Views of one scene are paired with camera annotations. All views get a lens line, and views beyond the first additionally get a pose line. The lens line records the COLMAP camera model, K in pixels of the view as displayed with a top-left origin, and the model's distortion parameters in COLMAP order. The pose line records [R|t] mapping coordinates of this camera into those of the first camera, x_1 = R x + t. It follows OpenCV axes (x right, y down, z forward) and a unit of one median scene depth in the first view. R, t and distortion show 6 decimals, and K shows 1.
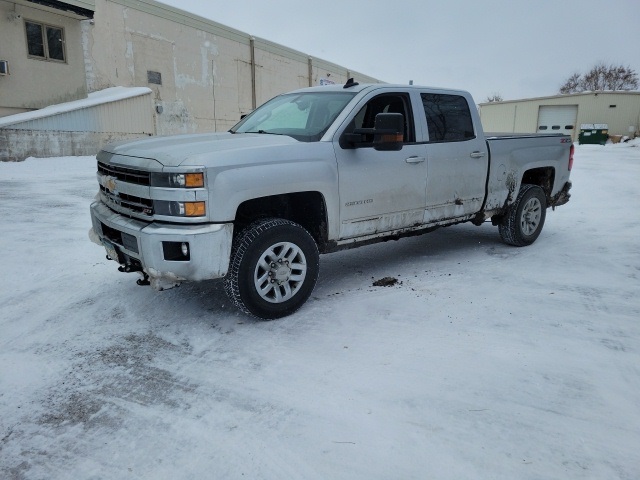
lens RADIAL K [[479.2, 0, 324.9], [0, 479.2, 241.8], [0, 0, 1]] dist [0.057128, -0.040154]
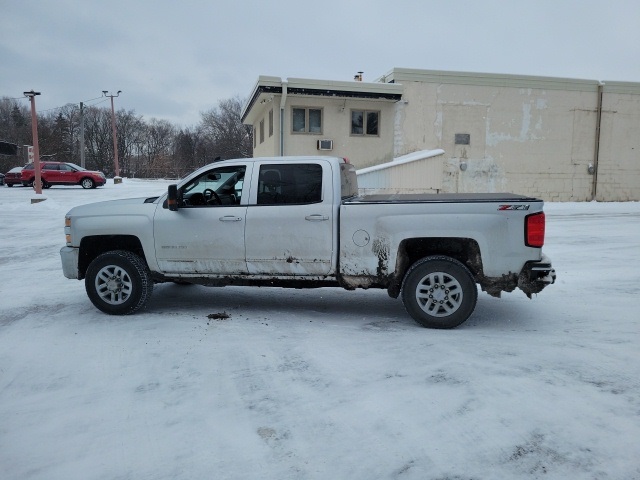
lens RADIAL K [[479.2, 0, 324.7], [0, 479.2, 226.5], [0, 0, 1]] dist [0.057128, -0.040154]
pose [[0.634862, 0.060977, -0.770216, 1.243989], [-0.163242, 0.984963, -0.056577, -0.117717], [0.755184, 0.161650, 0.635269, 0.391213]]
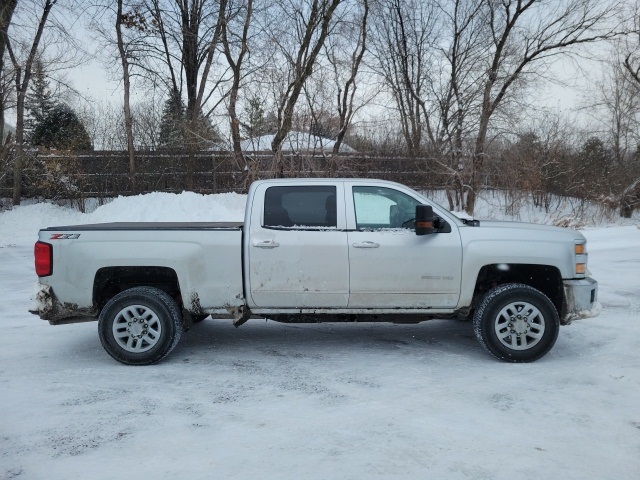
lens RADIAL K [[479.2, 0, 324.2], [0, 479.2, 226.6], [0, 0, 1]] dist [0.057128, -0.040154]
pose [[-0.759345, -0.031699, 0.649916, -0.692332], [0.156836, 0.960449, 0.230088, -0.538594], [-0.631504, 0.276646, -0.724341, 2.078889]]
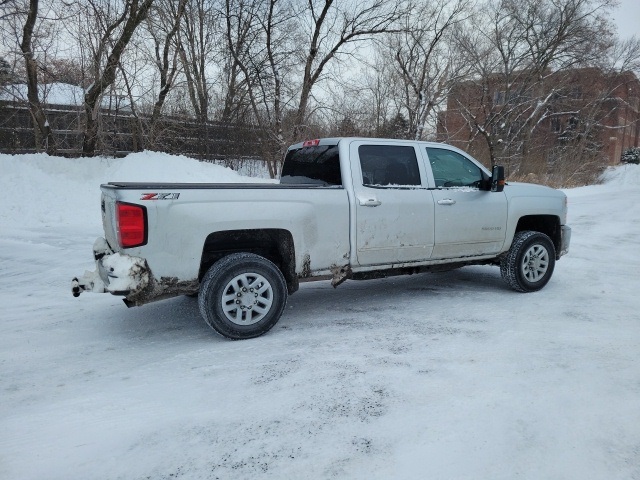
lens RADIAL K [[479.2, 0, 324.5], [0, 479.2, 239.7], [0, 0, 1]] dist [0.057128, -0.040154]
pose [[-0.980263, -0.039933, 0.193624, -0.024308], [0.033481, 0.931710, 0.361658, -0.589978], [-0.194843, 0.361002, -0.911983, 2.423660]]
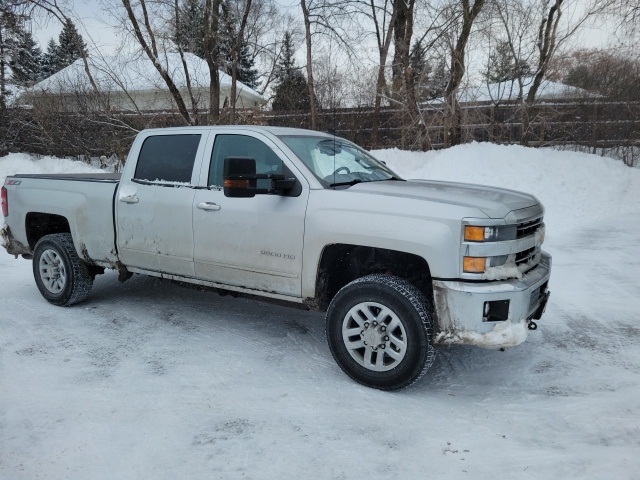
lens RADIAL K [[479.2, 0, 324.5], [0, 479.2, 227.0], [0, 0, 1]] dist [0.057128, -0.040154]
pose [[-0.329816, -0.135506, 0.934270, -0.962806], [0.215695, 0.952651, 0.214317, -0.350246], [-0.919074, 0.272203, -0.284971, 1.340830]]
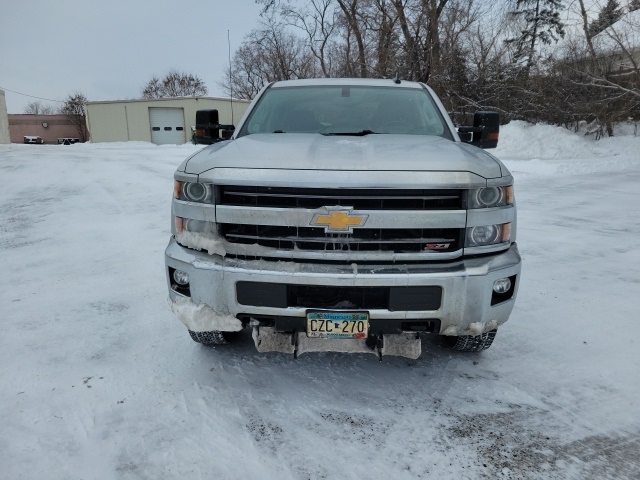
lens RADIAL K [[479.2, 0, 324.9], [0, 479.2, 236.9], [0, 0, 1]] dist [0.057128, -0.040154]
pose [[0.677341, -0.165776, 0.716748, -0.723524], [0.174137, 0.982721, 0.062730, -0.111114], [-0.714763, 0.082322, 0.694505, 0.471121]]
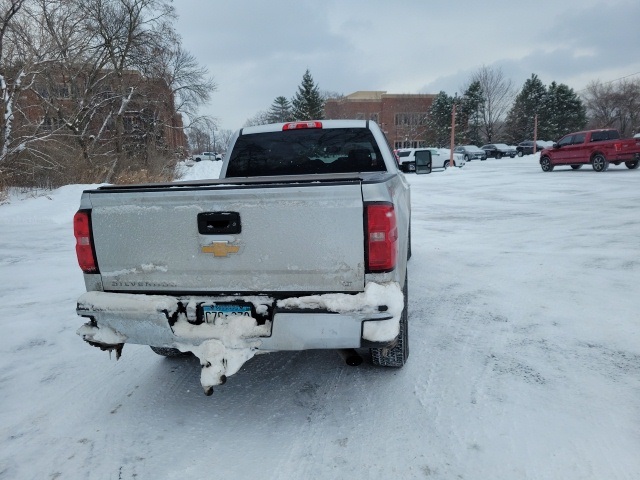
lens RADIAL K [[479.2, 0, 320.9], [0, 479.2, 240.4], [0, 0, 1]] dist [0.057128, -0.040154]
pose [[-0.769446, 0.119607, -0.627413, 0.878229], [-0.119044, 0.938242, 0.324855, -0.486631], [0.627520, 0.324648, -0.707688, 2.058485]]
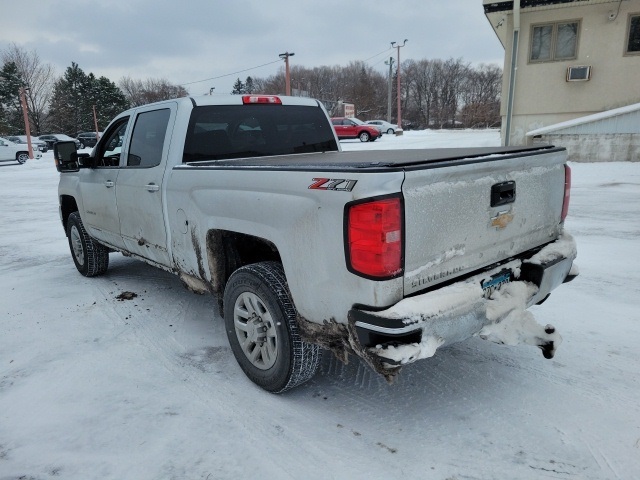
lens RADIAL K [[479.2, 0, 318.4], [0, 479.2, 242.2], [0, 0, 1]] dist [0.057128, -0.040154]
pose [[0.012874, 0.202753, -0.979145, 1.167468], [-0.190013, 0.961880, 0.196679, -0.323594], [0.981697, 0.183518, 0.050909, 1.352114]]
